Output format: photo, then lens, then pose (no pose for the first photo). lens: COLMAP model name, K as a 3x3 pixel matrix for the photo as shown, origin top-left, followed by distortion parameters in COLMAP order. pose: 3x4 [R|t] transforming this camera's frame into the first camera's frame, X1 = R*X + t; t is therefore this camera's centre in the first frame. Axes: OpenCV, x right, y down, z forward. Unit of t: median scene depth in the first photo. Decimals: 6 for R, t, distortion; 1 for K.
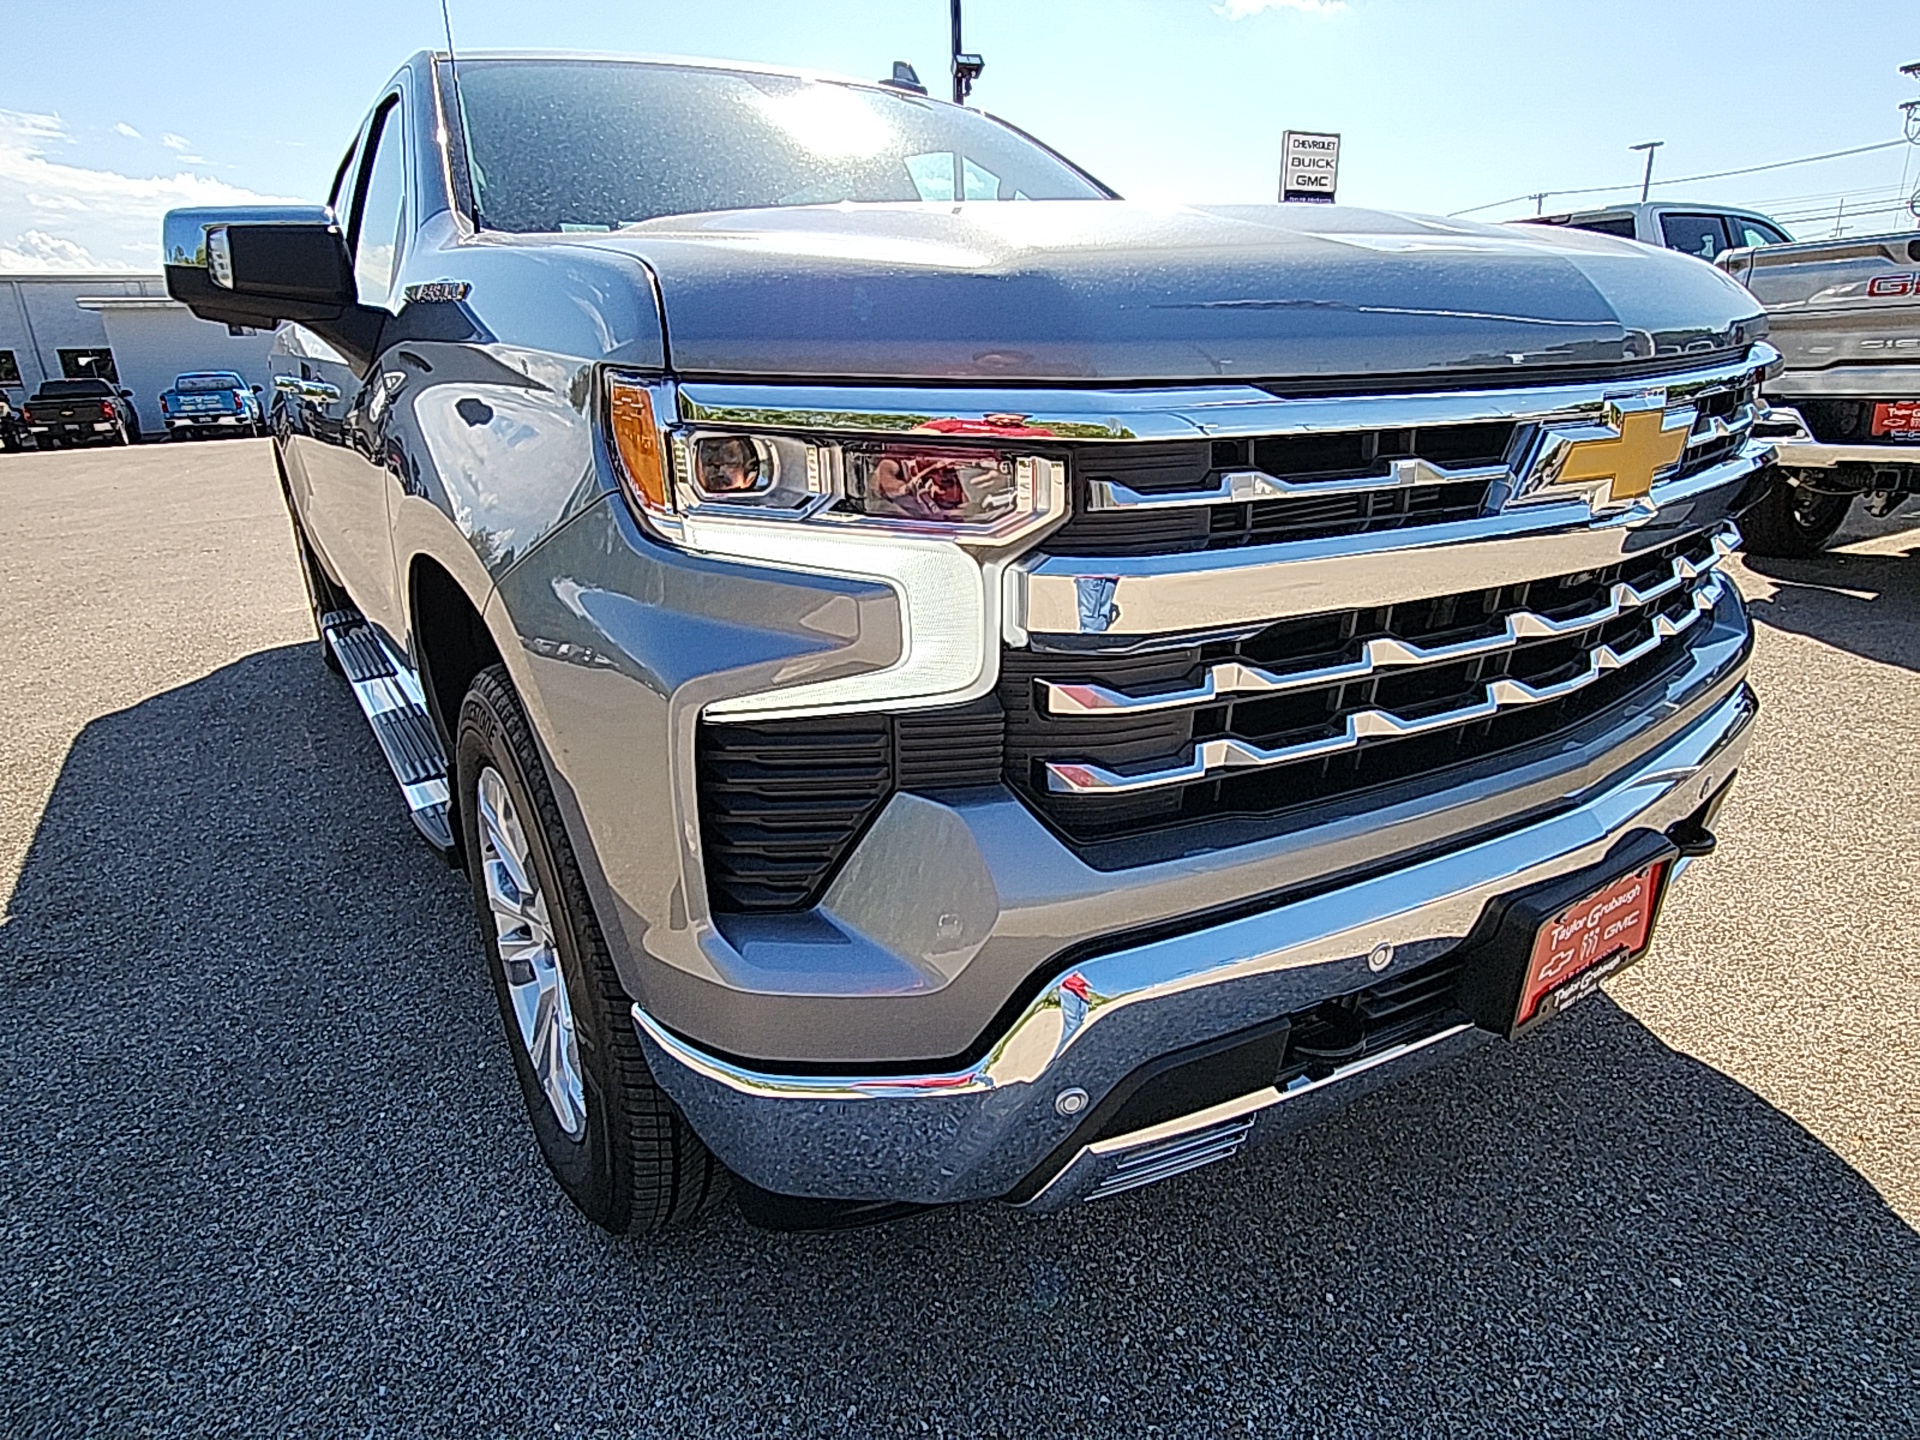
lens RADIAL K [[1067.9, 0, 928.4], [0, 1067.9, 705.5], [0, 0, 1]] dist [0.000597, 0.000184]
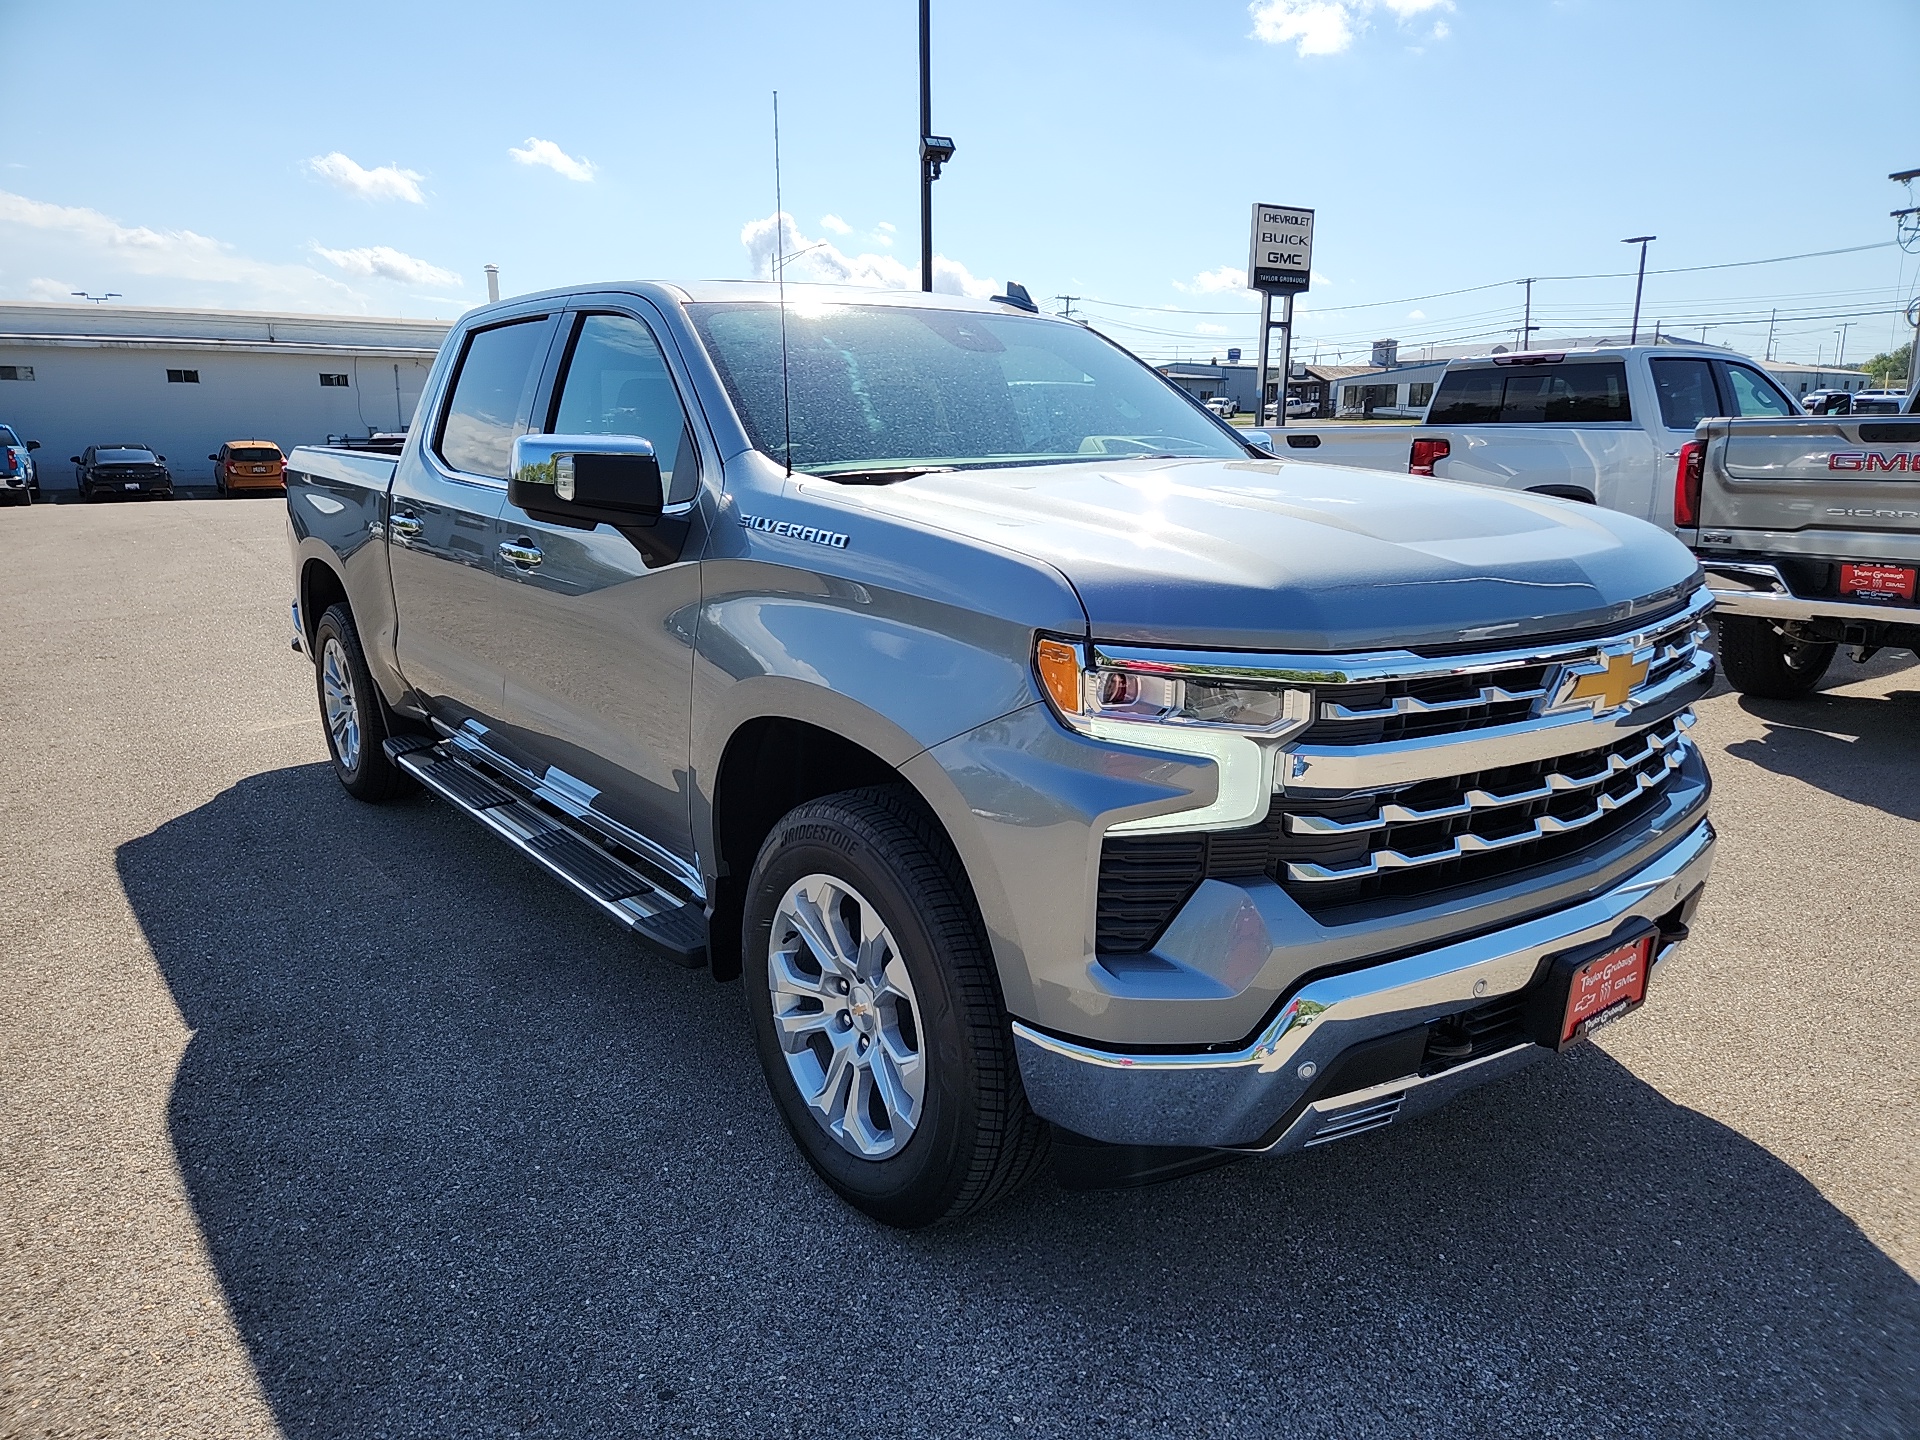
lens RADIAL K [[1258.6, 0, 965.8], [0, 1258.6, 716.2], [0, 0, 1]] dist [0.054680, -0.040830]
pose [[0.995815, 0.014370, 0.090252, -0.484603], [-0.005480, 0.995173, -0.097984, 0.017808], [-0.091224, 0.097079, 0.991087, -0.797840]]
